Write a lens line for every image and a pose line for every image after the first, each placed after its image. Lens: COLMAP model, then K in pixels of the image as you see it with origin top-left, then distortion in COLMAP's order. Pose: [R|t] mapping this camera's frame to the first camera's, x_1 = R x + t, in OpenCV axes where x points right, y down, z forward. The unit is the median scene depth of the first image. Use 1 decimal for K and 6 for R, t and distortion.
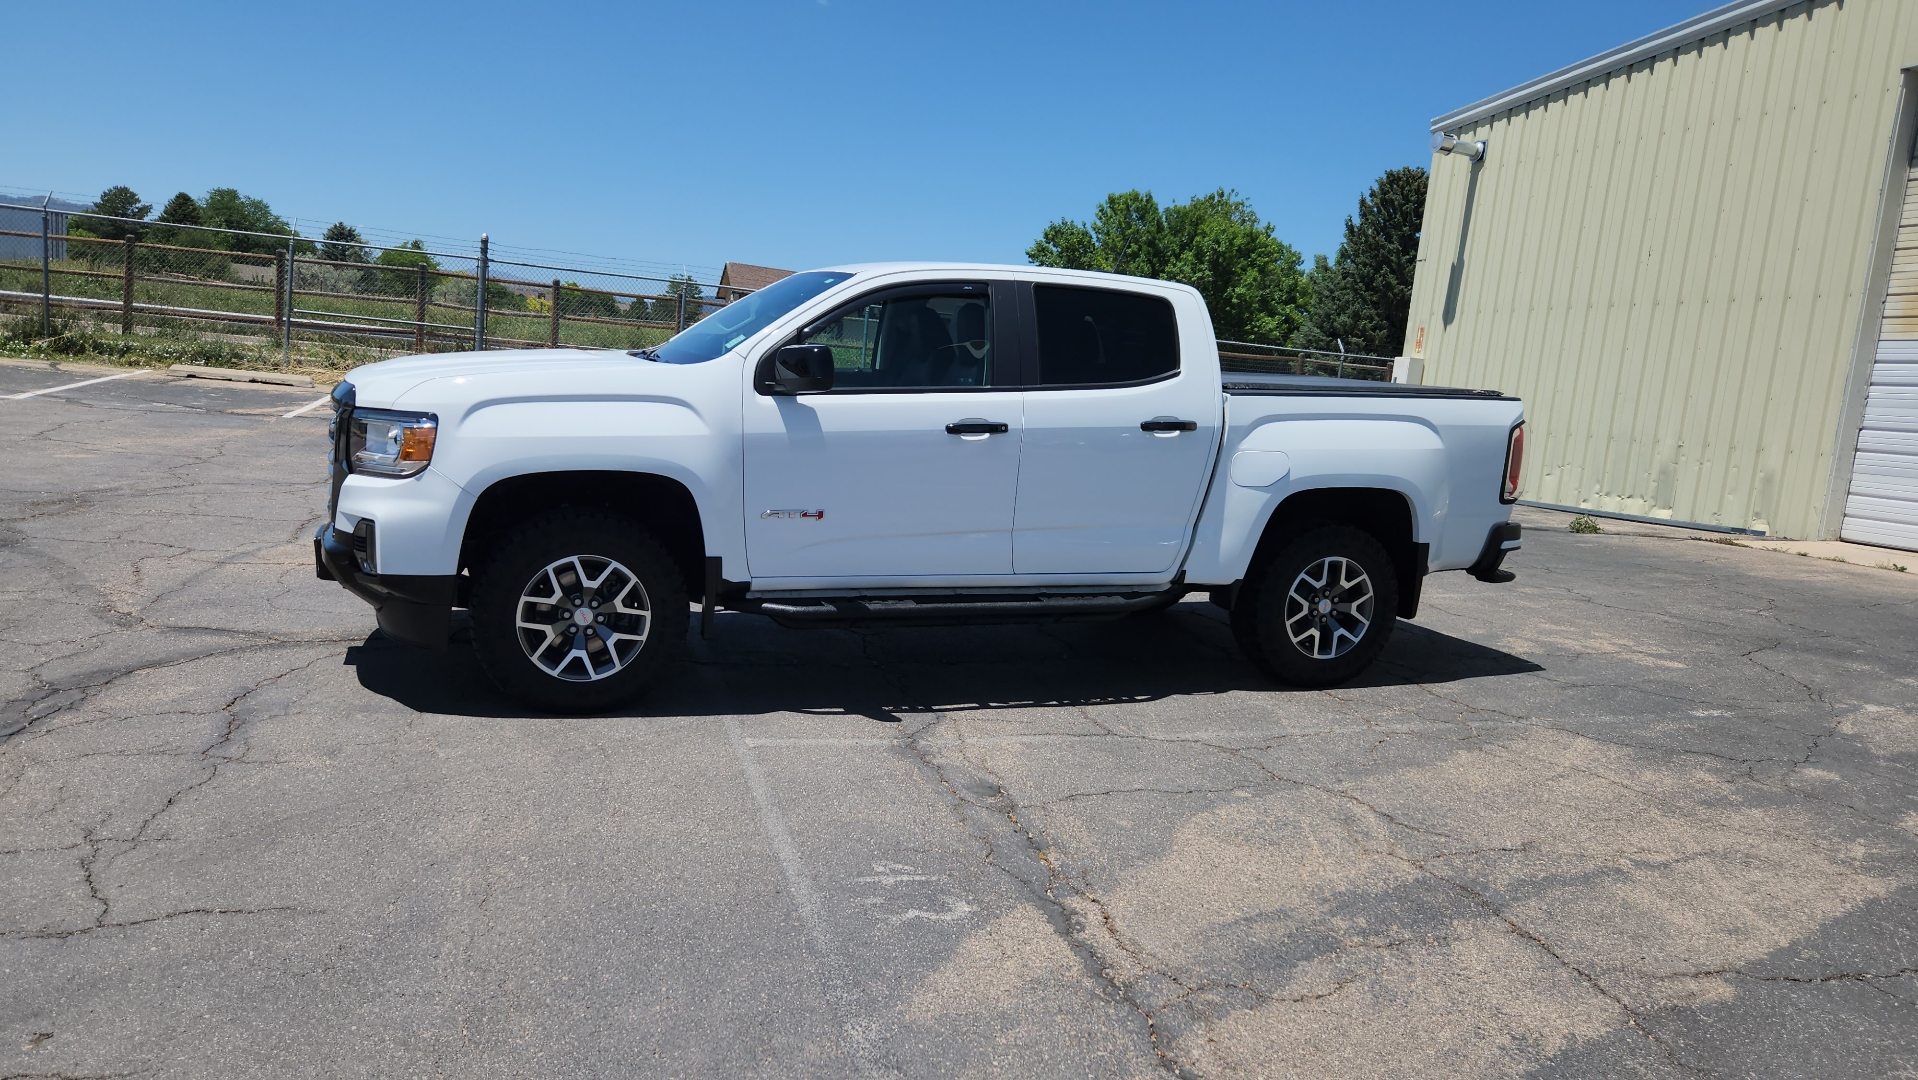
lens RADIAL K [[1280.1, 0, 929.2], [0, 1280.1, 535.5], [0, 0, 1]] dist [0.072164, -0.055223]
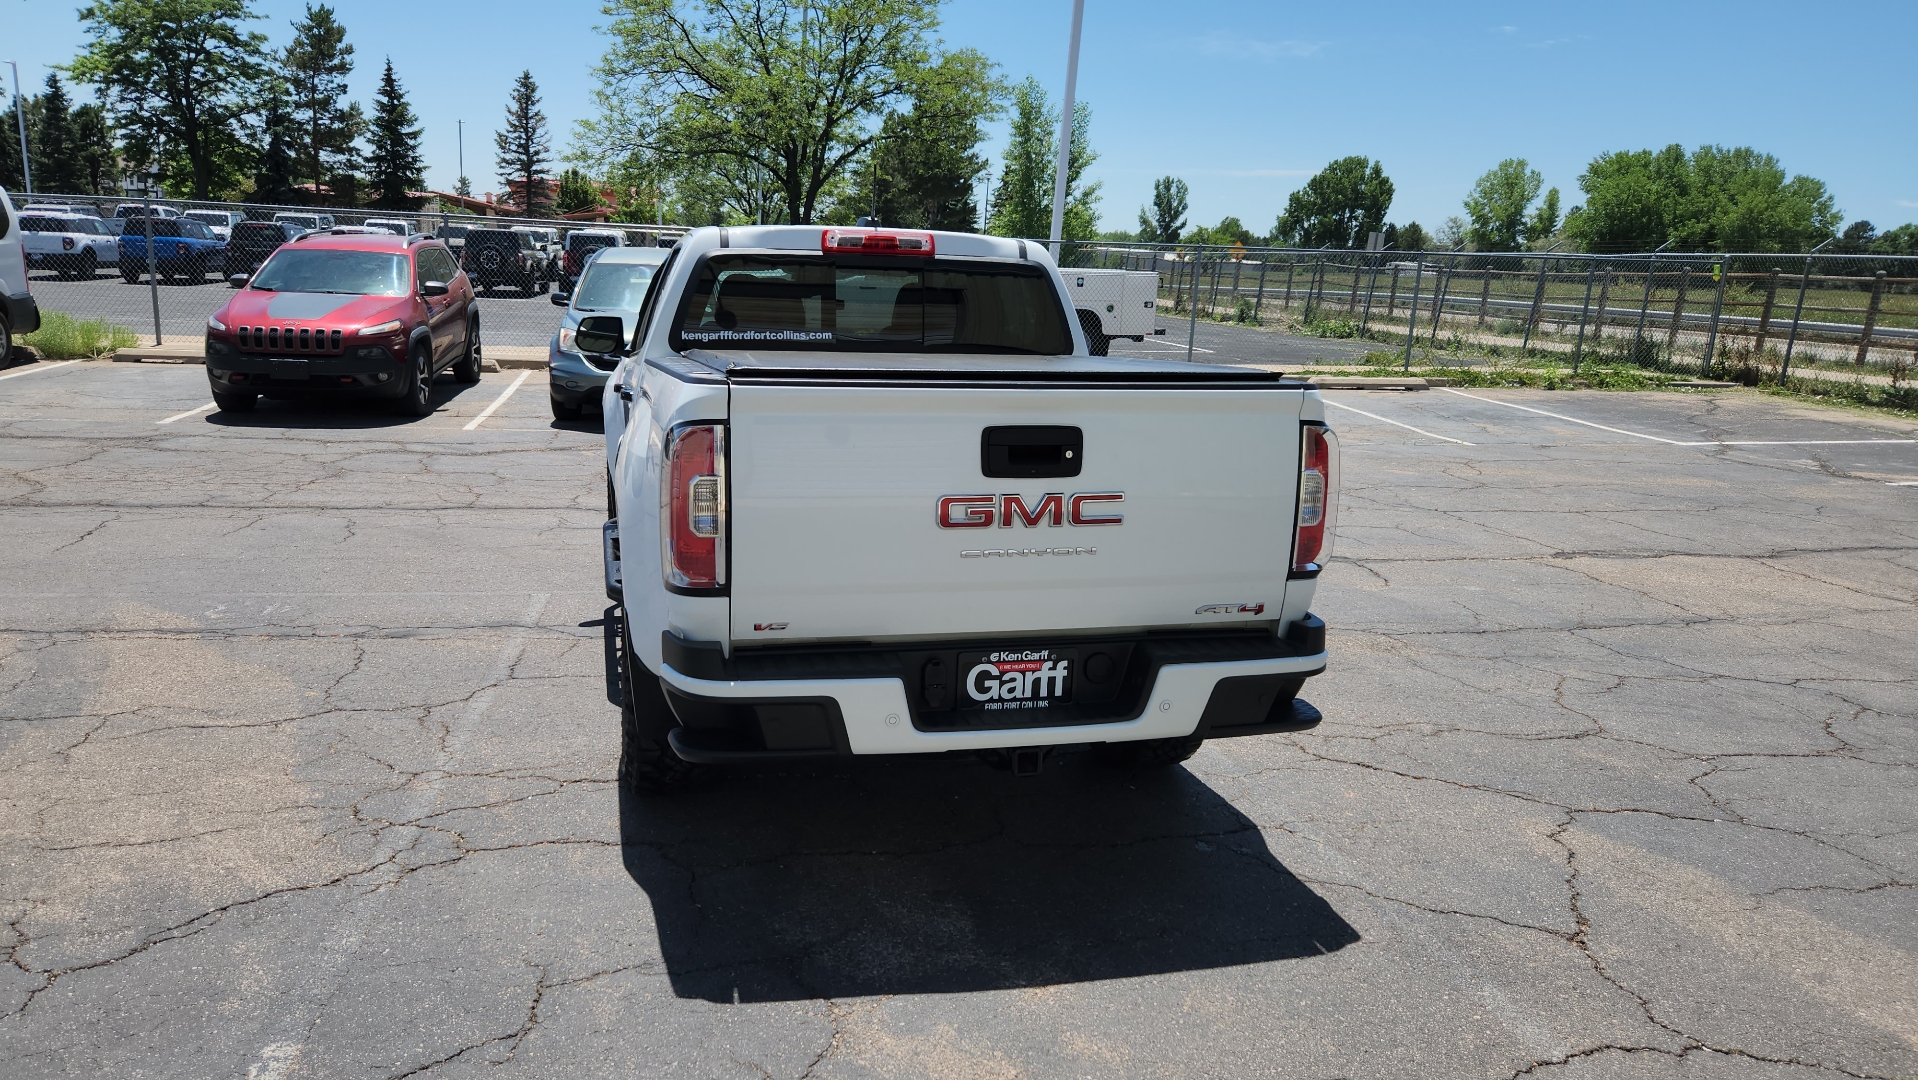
lens RADIAL K [[1282.1, 0, 917.5], [0, 1282.1, 543.8], [0, 0, 1]] dist [0.070349, -0.056248]
pose [[-0.107033, 0.118256, -0.987198, 1.107876], [-0.186408, 0.972908, 0.136754, -0.152282], [0.976625, 0.198659, -0.082089, 1.366080]]
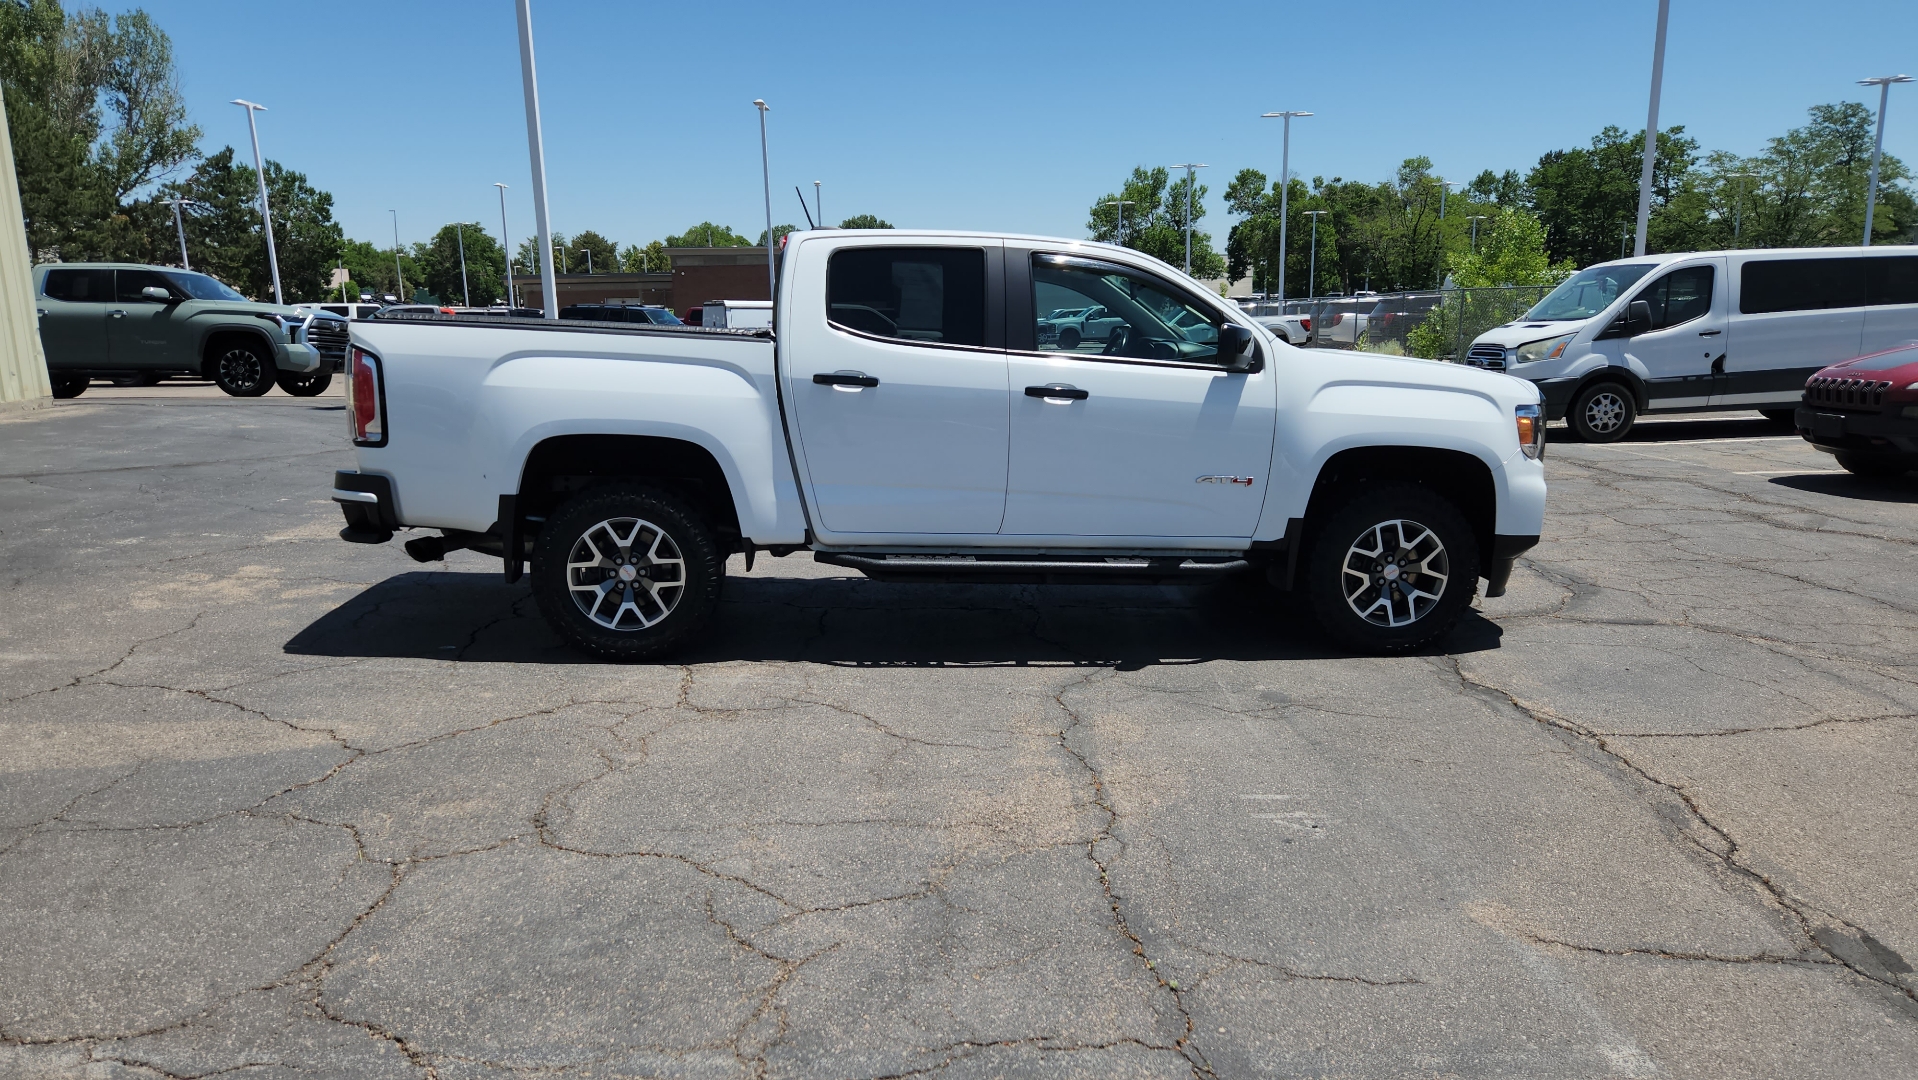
lens RADIAL K [[1282.1, 0, 933.5], [0, 1282.1, 562.5], [0, 0, 1]] dist [0.070349, -0.056248]
pose [[-0.963507, -0.129250, 0.234412, -0.247554], [-0.044132, 0.940422, 0.337133, -0.360267], [-0.264020, 0.314485, -0.911807, 2.349123]]
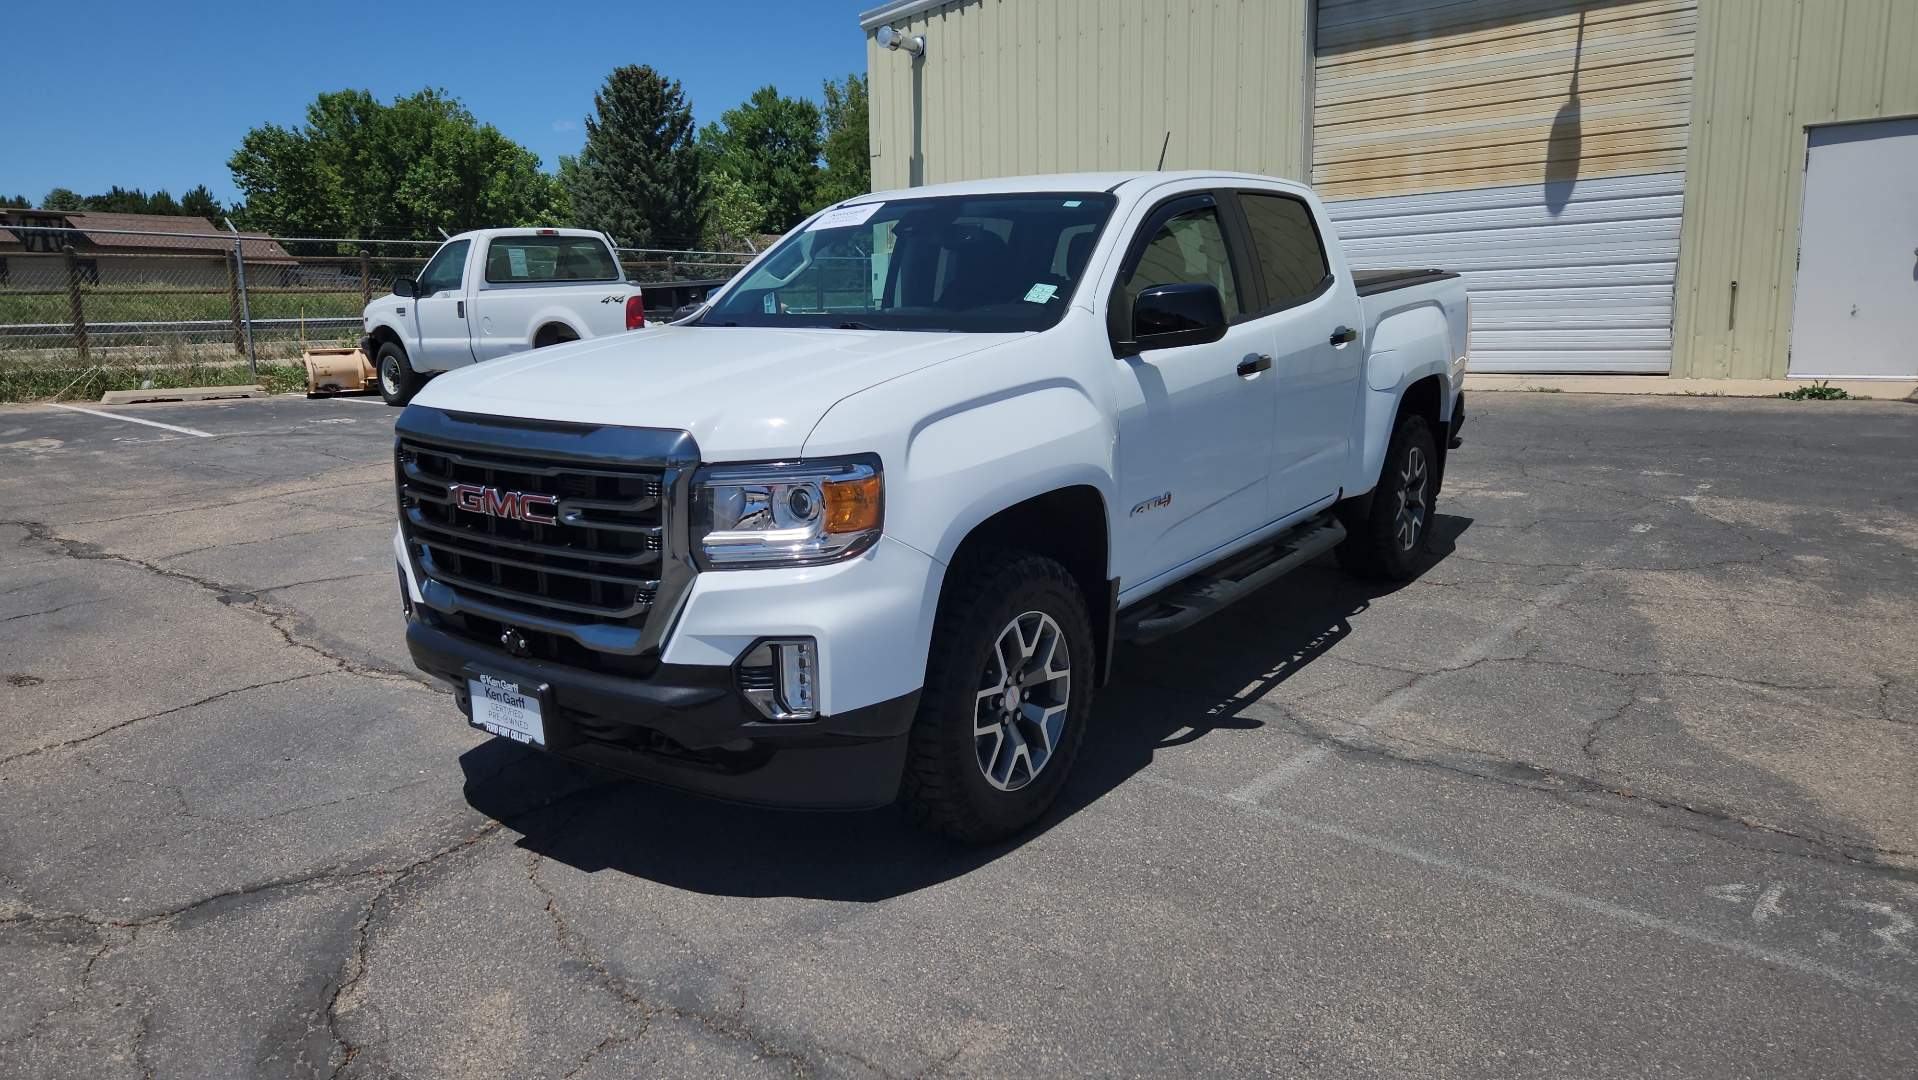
lens RADIAL K [[1280.1, 0, 913.5], [0, 1280.1, 525.9], [0, 0, 1]] dist [0.072164, -0.055223]
pose [[0.838401, -0.193447, 0.509571, -0.609885], [0.160113, 0.981062, 0.109003, -0.108946], [-0.521006, -0.009799, 0.853496, 0.389308]]
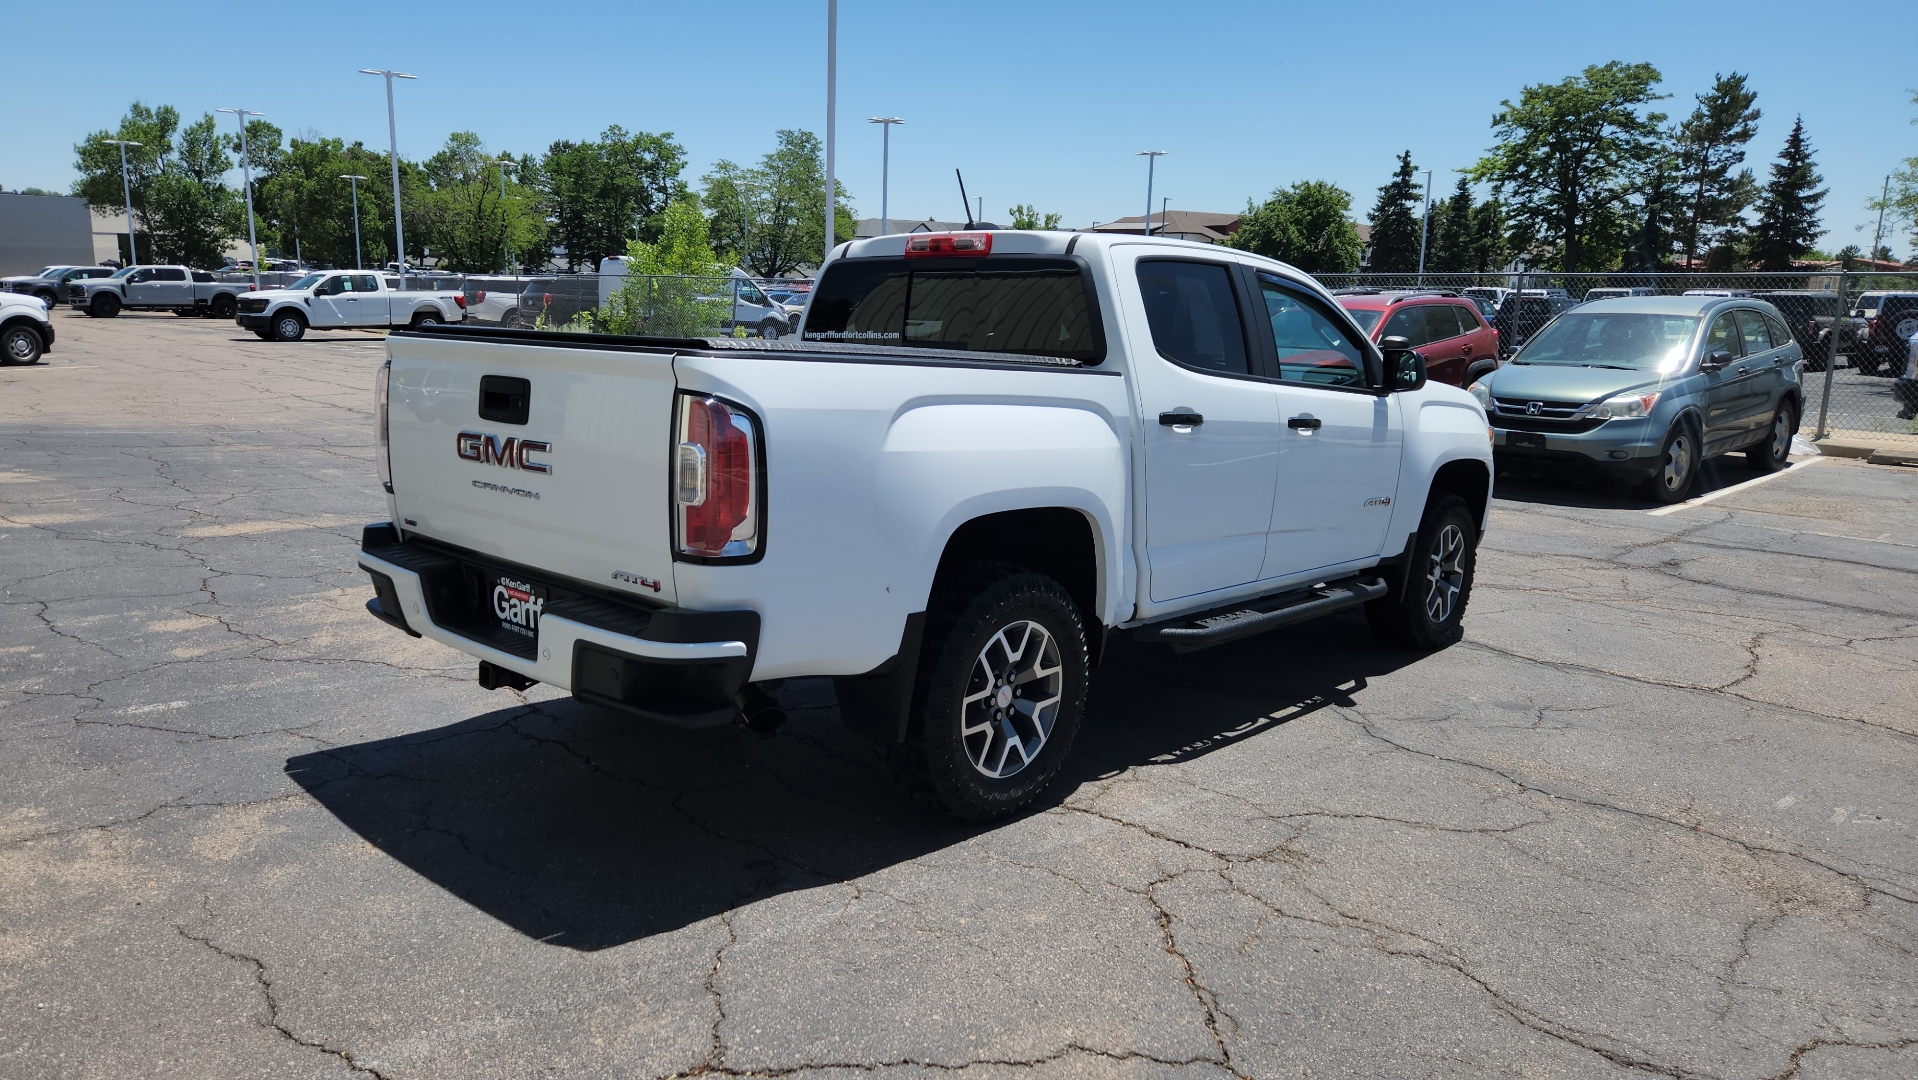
lens RADIAL K [[1282.1, 0, 929.5], [0, 1282.1, 536.5], [0, 0, 1]] dist [0.070349, -0.056248]
pose [[-0.885018, -0.027343, -0.464754, 0.622464], [-0.165218, 0.951743, 0.258626, -0.266084], [0.435255, 0.305675, -0.846827, 2.055011]]
